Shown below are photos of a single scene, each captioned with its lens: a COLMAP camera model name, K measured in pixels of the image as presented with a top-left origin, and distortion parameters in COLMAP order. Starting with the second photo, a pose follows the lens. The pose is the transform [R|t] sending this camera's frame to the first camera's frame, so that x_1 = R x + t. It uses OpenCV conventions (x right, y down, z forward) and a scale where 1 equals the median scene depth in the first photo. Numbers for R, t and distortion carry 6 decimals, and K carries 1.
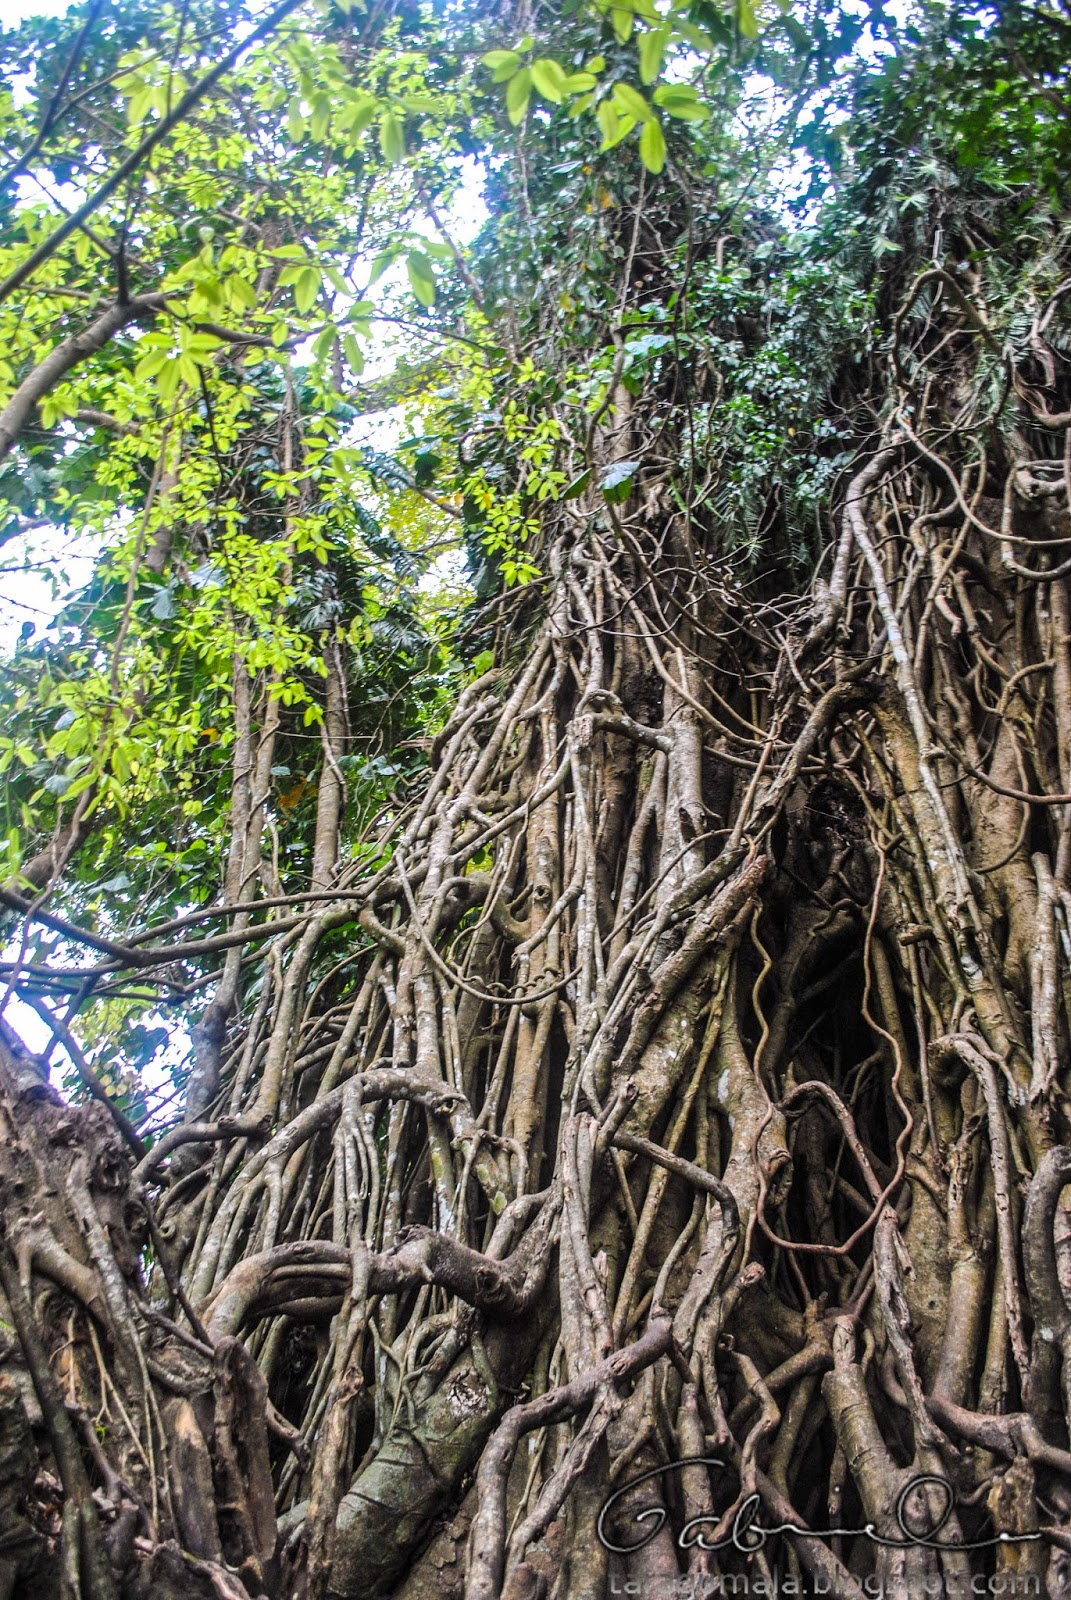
lens RADIAL K [[1243.7, 0, 535.5], [0, 1243.7, 800.0], [0, 0, 1]] dist [-0.062295, 0.003562]
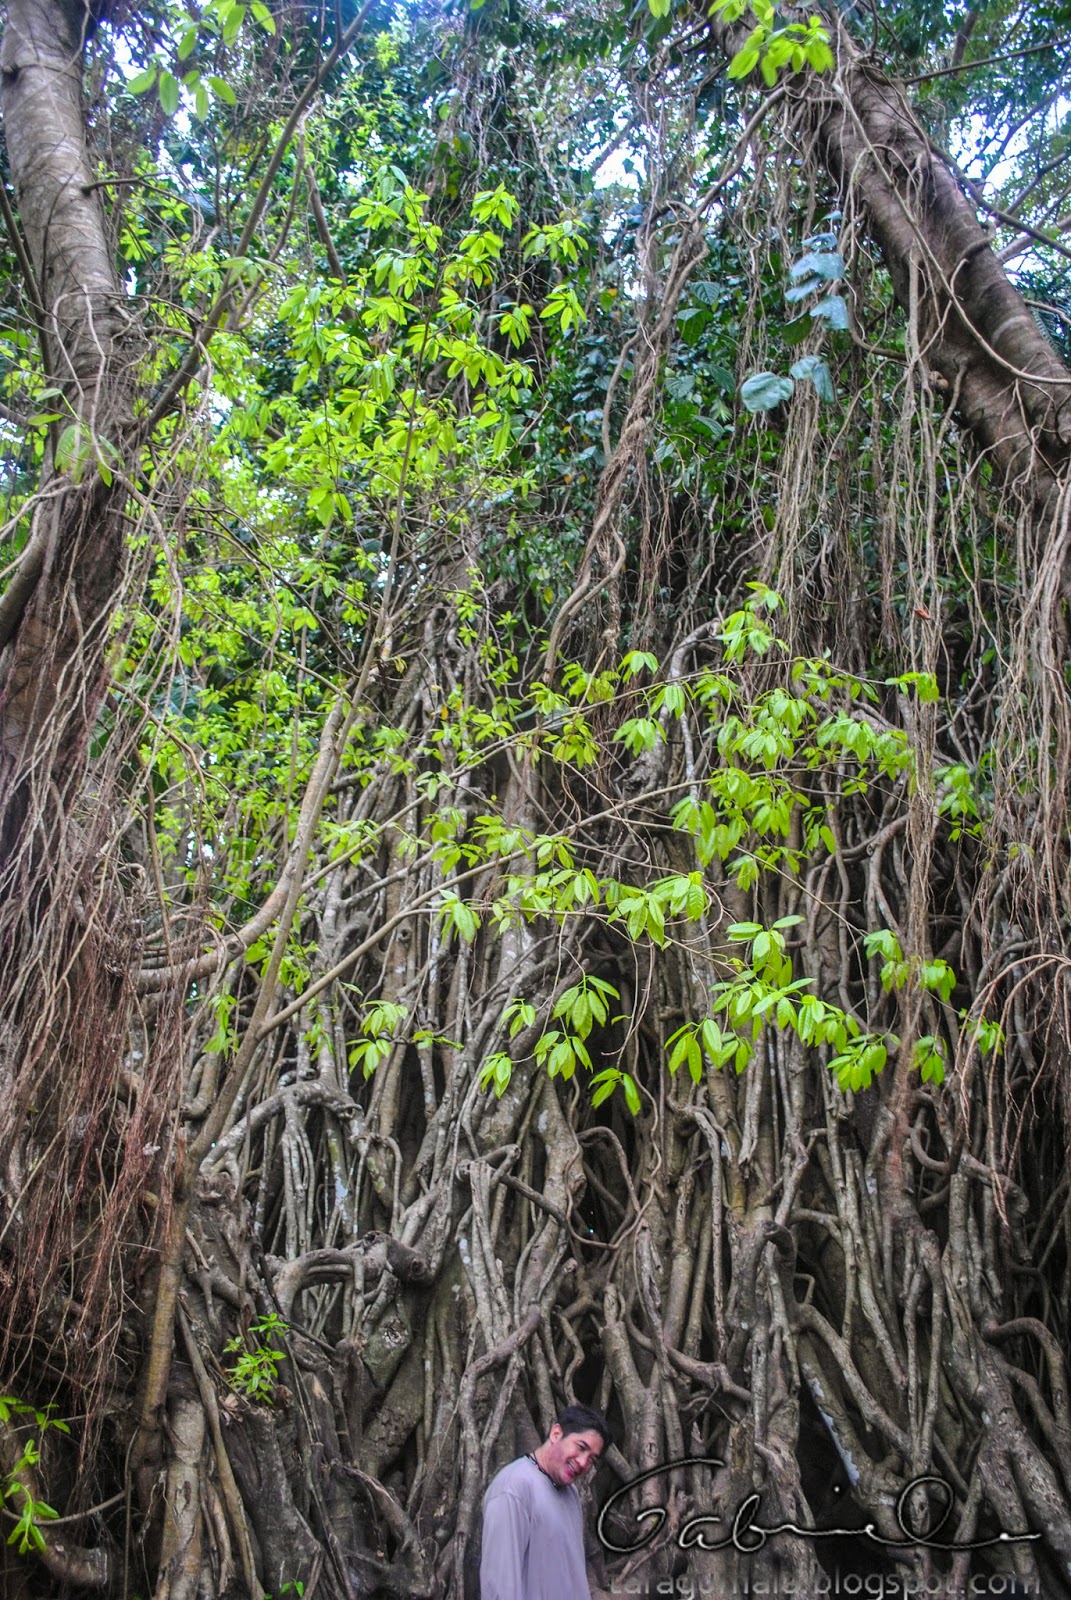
lens RADIAL K [[1243.7, 0, 535.5], [0, 1243.7, 800.0], [0, 0, 1]] dist [-0.062295, 0.003562]
pose [[0.941157, 0.147160, 0.304250, -0.384556], [-0.194177, 0.972261, 0.130397, -0.353317], [-0.276621, -0.181803, 0.943625, -0.348652]]
